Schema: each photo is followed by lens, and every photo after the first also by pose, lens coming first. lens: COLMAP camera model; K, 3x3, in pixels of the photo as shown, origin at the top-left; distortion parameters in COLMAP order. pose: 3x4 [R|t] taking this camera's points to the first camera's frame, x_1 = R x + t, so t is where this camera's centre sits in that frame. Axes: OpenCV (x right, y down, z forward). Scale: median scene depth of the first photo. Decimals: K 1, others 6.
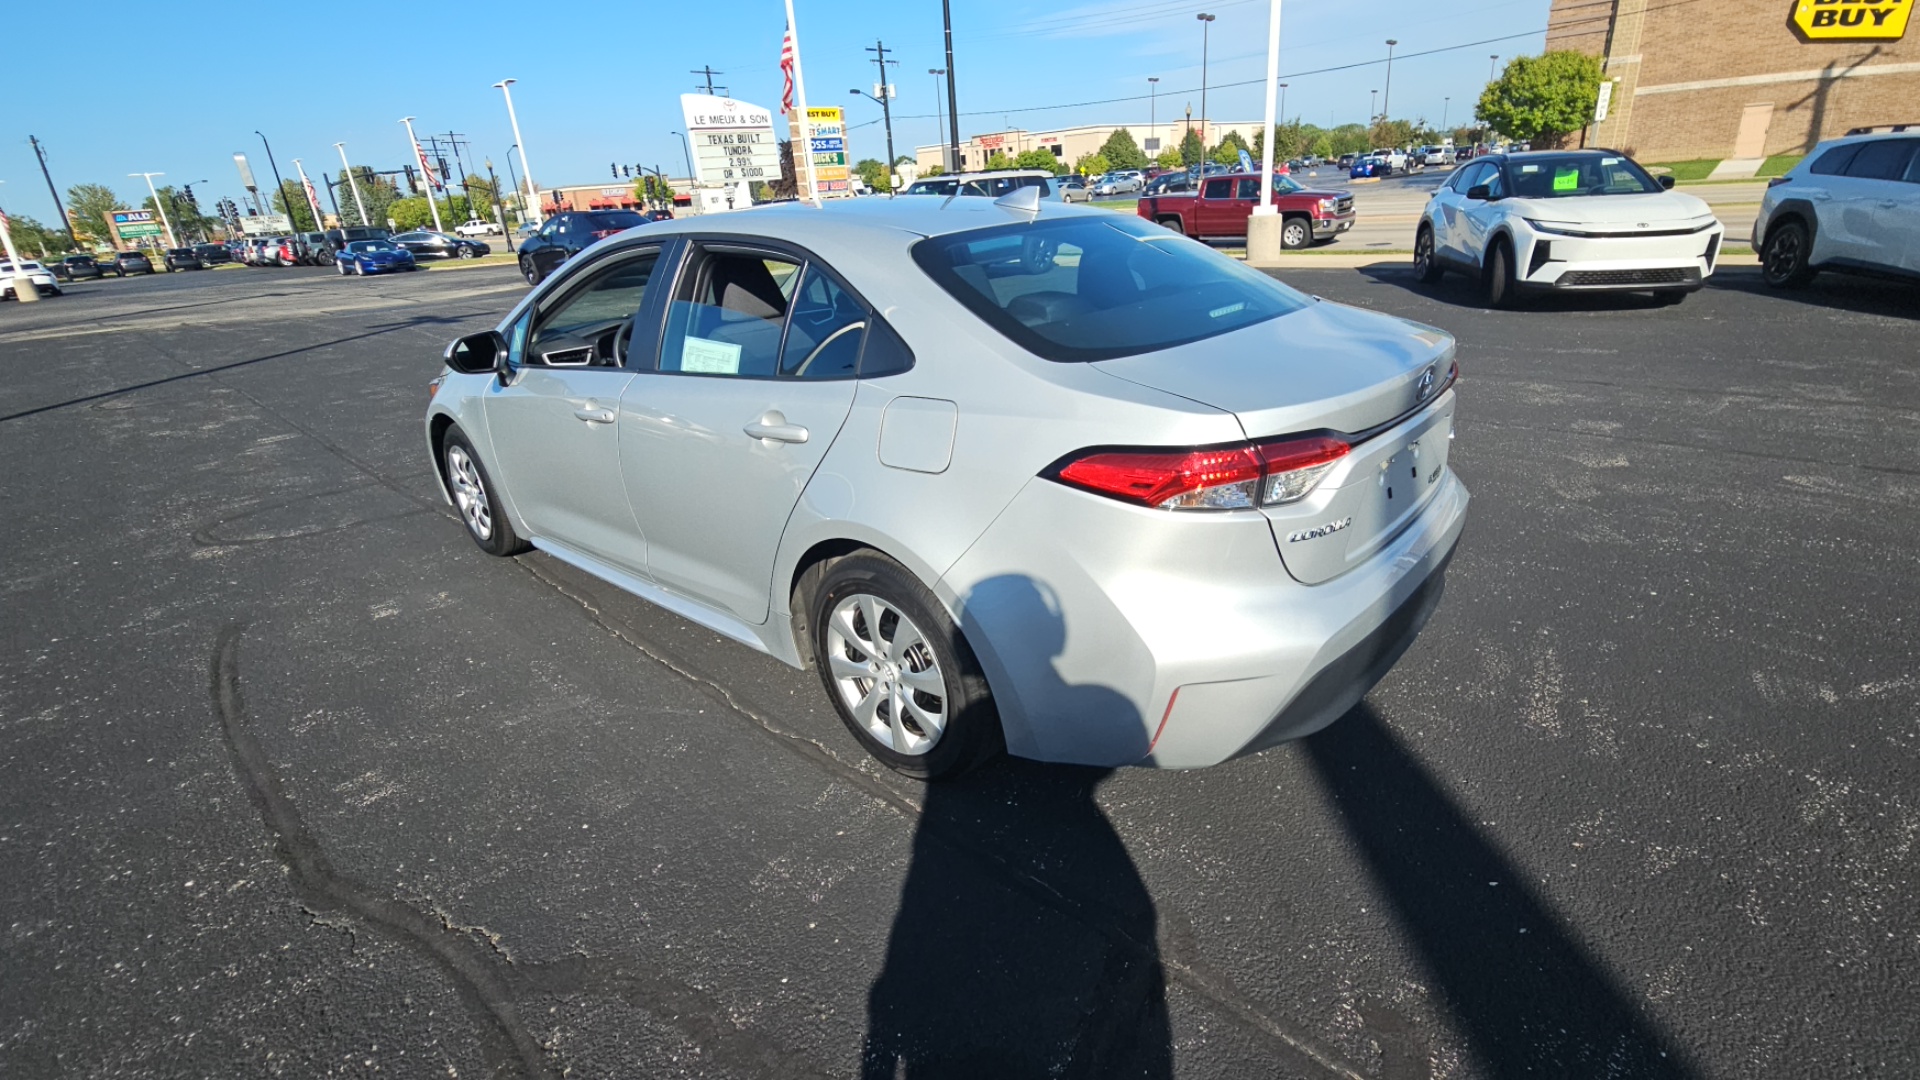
lens RADIAL K [[872.1, 0, 980.1], [0, 872.1, 537.7], [0, 0, 1]] dist [0.021434, -0.016999]
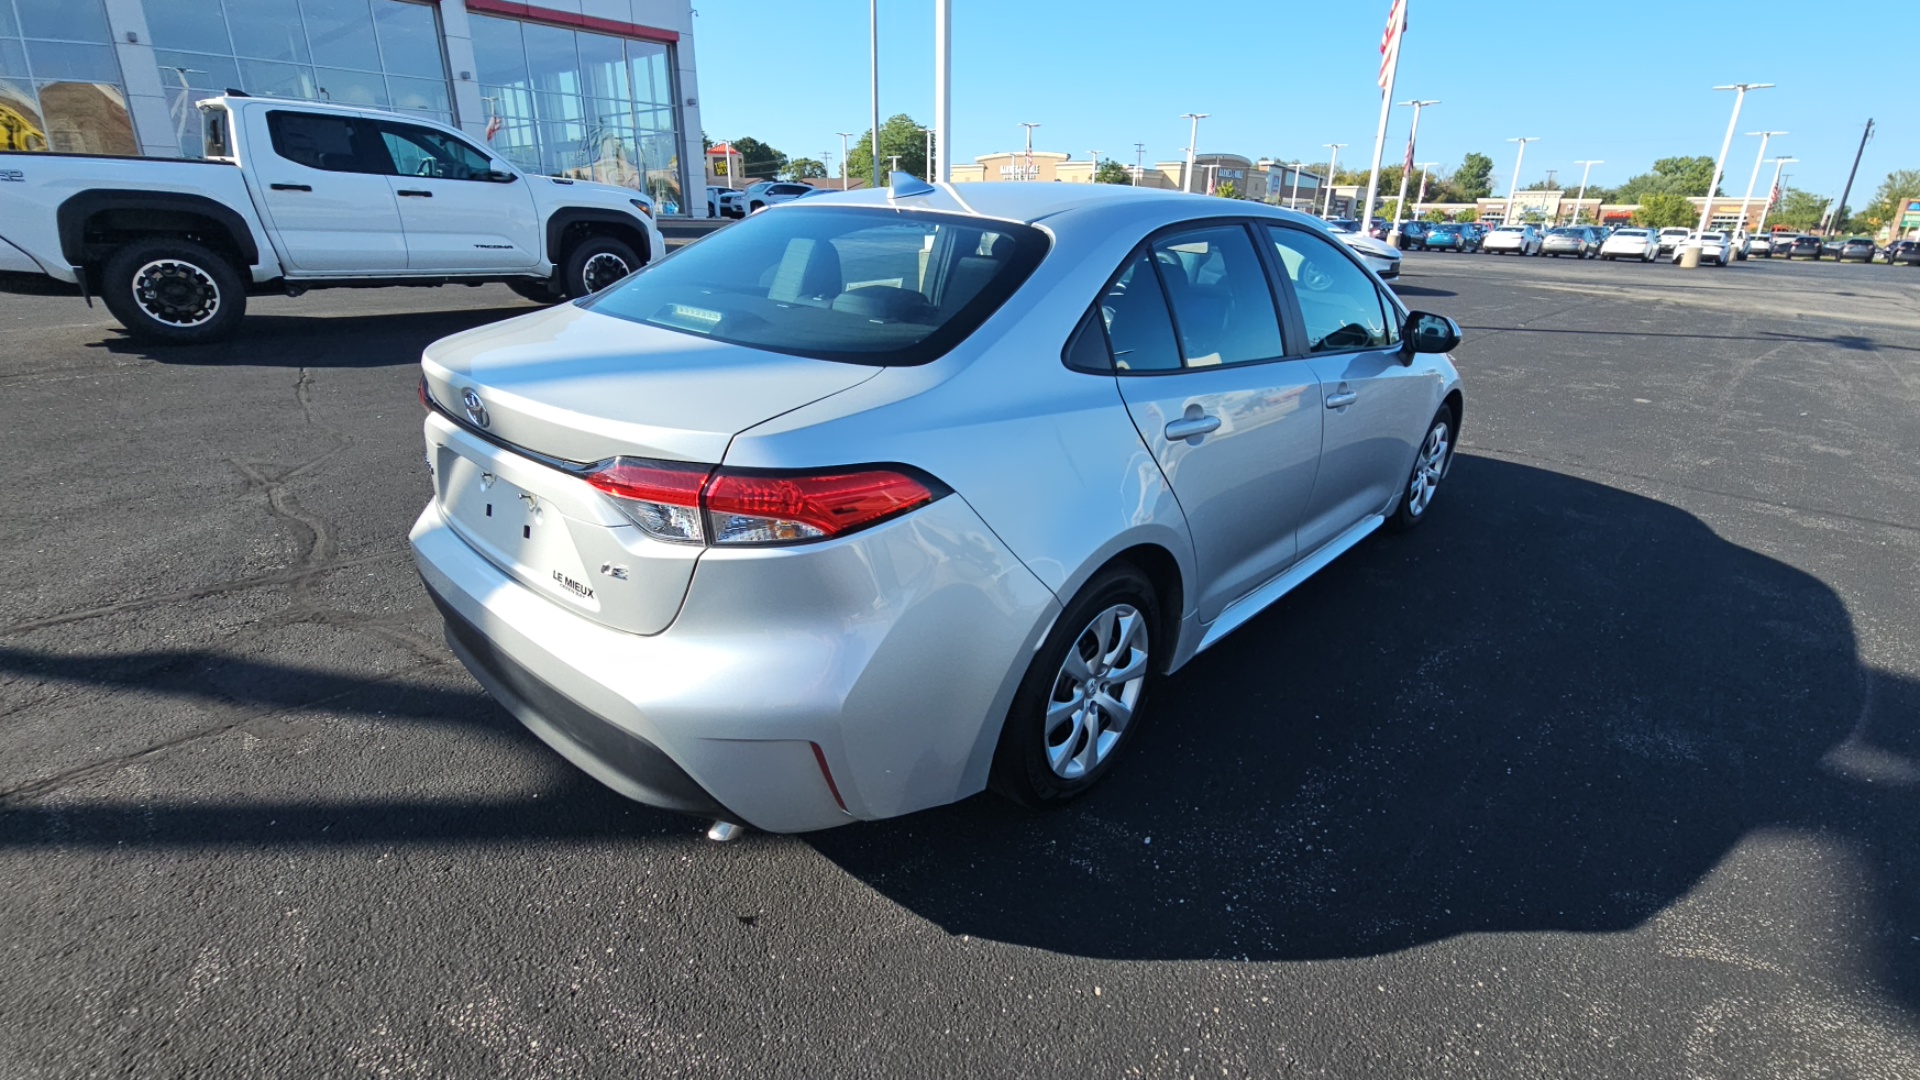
lens RADIAL K [[865.3, 0, 979.4], [0, 865.3, 541.5], [0, 0, 1]] dist [0.007617, -0.006660]
pose [[-0.008002, 0.416807, -0.908960, 0.125706], [-0.395864, 0.833407, 0.385647, -0.055571], [0.918274, 0.362911, 0.158330, 0.129843]]
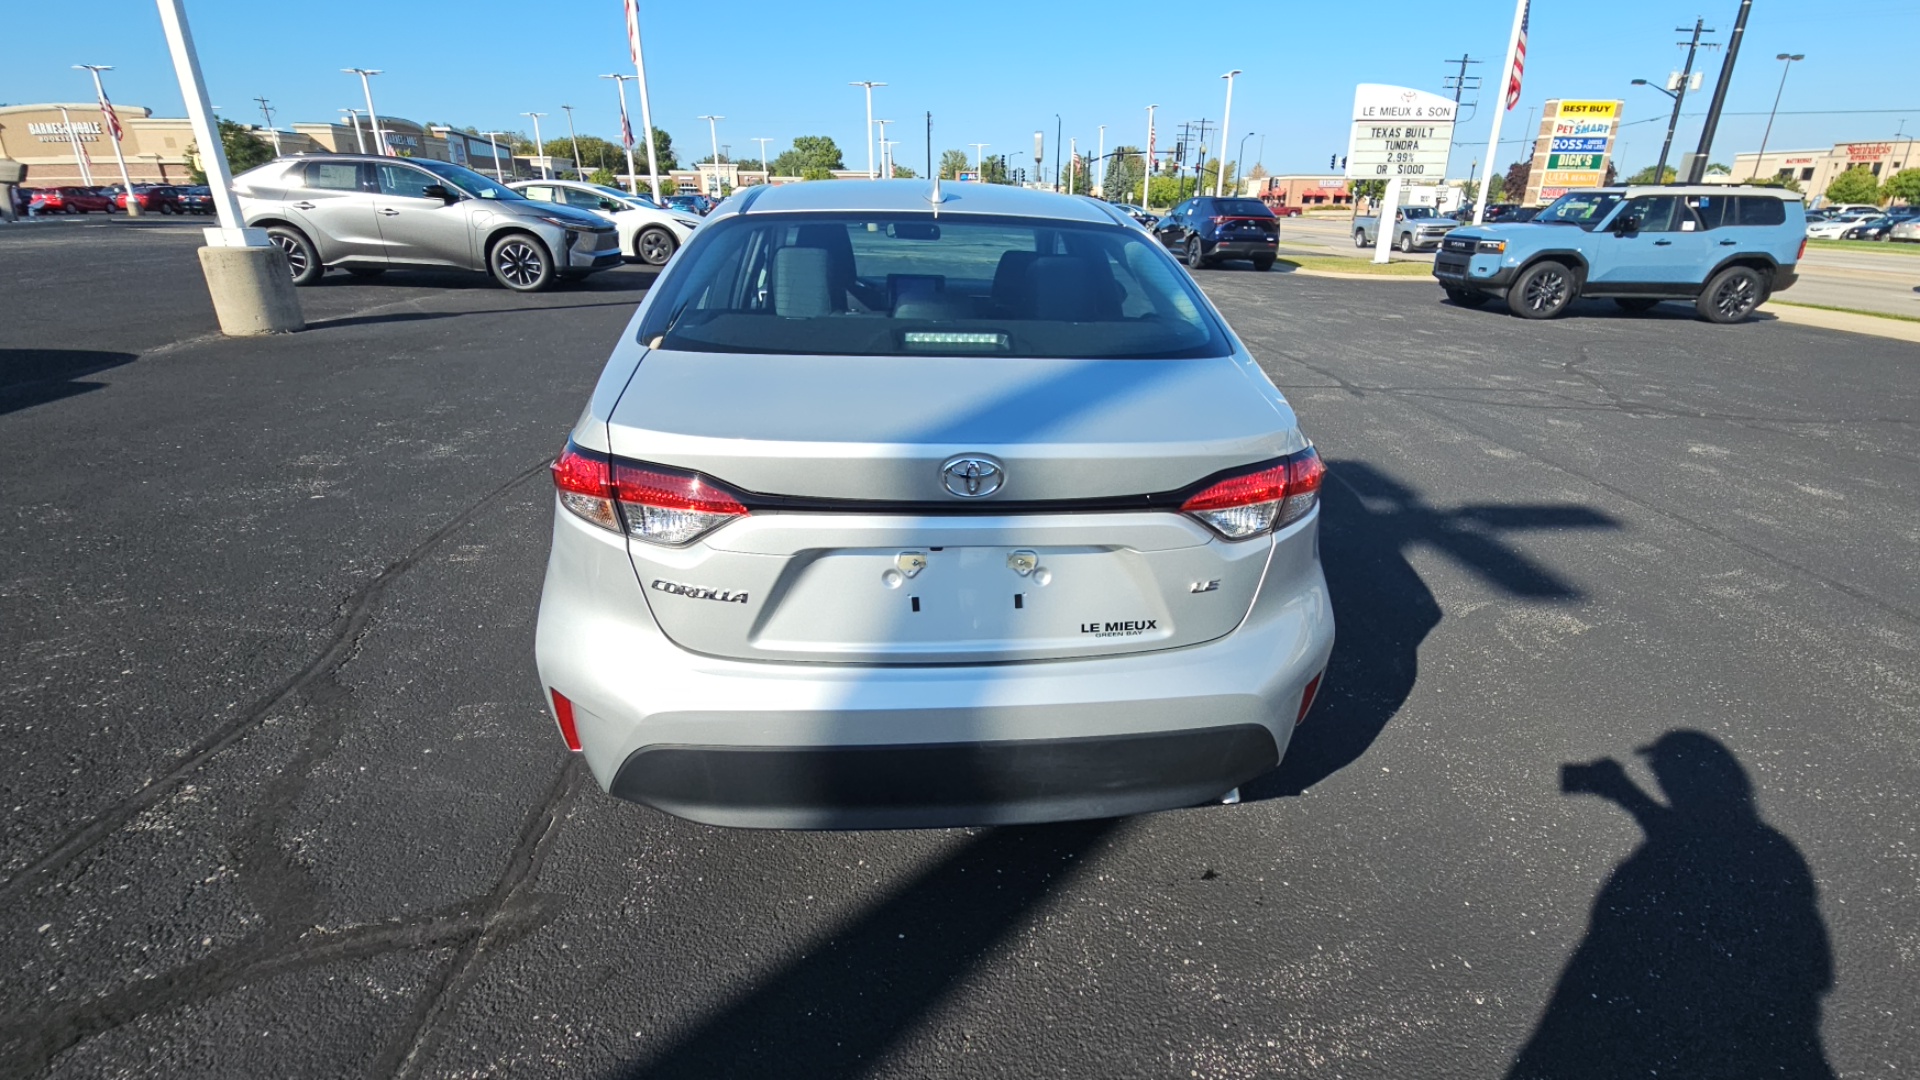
lens RADIAL K [[865.3, 0, 979.4], [0, 865.3, 541.5], [0, 0, 1]] dist [0.007617, -0.006660]
pose [[0.727290, 0.320672, -0.606811, 0.091045], [-0.311198, 0.942105, 0.124874, -0.020465], [0.611723, 0.098019, 0.784976, 0.043818]]
